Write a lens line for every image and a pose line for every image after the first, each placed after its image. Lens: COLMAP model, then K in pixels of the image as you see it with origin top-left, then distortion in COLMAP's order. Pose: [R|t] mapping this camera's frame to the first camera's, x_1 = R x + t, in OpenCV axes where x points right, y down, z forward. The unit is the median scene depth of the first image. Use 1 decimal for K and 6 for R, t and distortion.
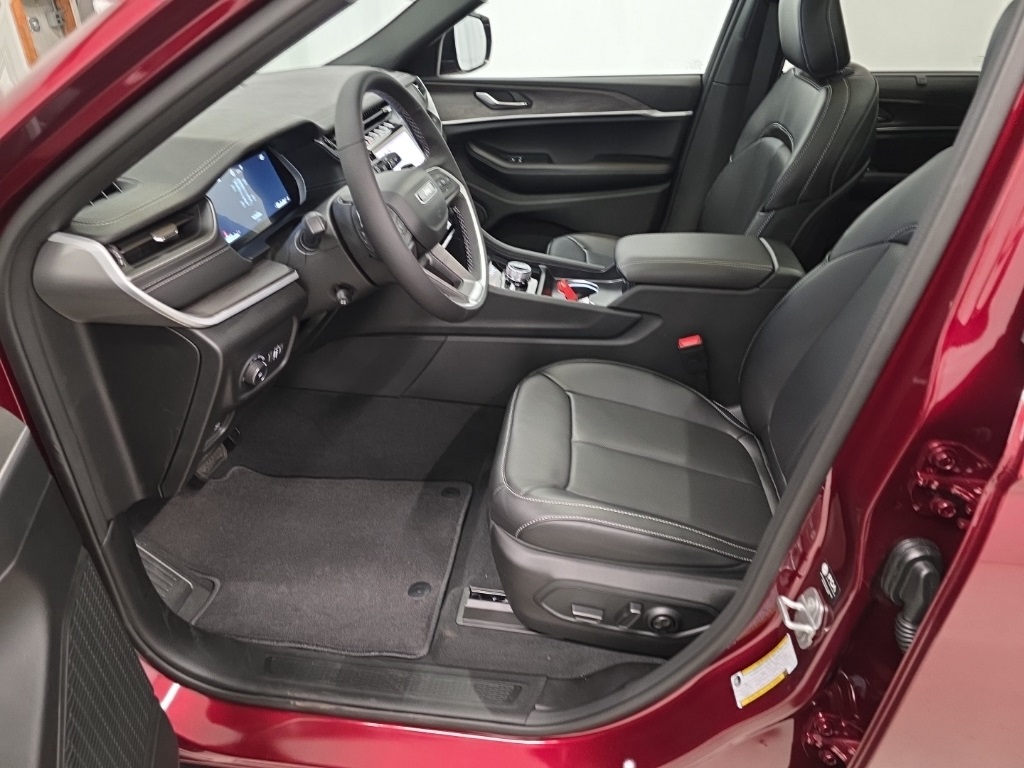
lens RADIAL K [[690.4, 0, 517.6], [0, 690.4, 382.5], [0, 0, 1]] dist [0.064207, -0.056650]
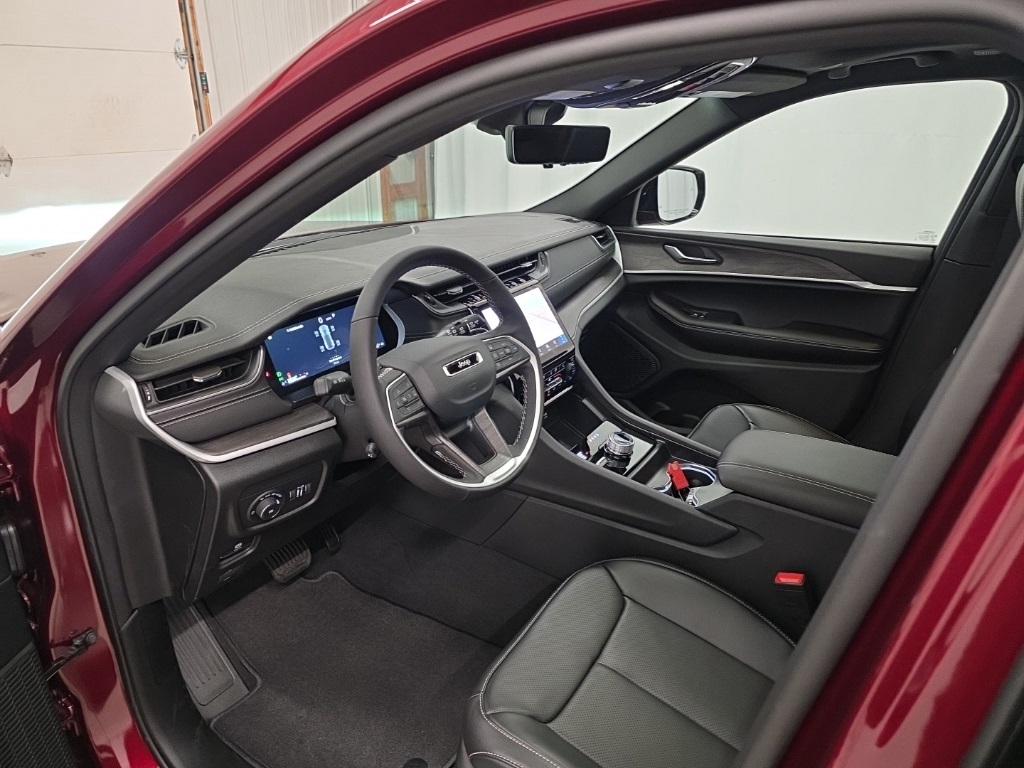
lens RADIAL K [[690.4, 0, 517.6], [0, 690.4, 382.5], [0, 0, 1]] dist [0.064207, -0.056650]
pose [[0.891836, 0.163919, -0.421616, 0.268441], [-0.222265, 0.970559, -0.092812, -0.132666], [0.393989, 0.176483, 0.902012, 0.117072]]
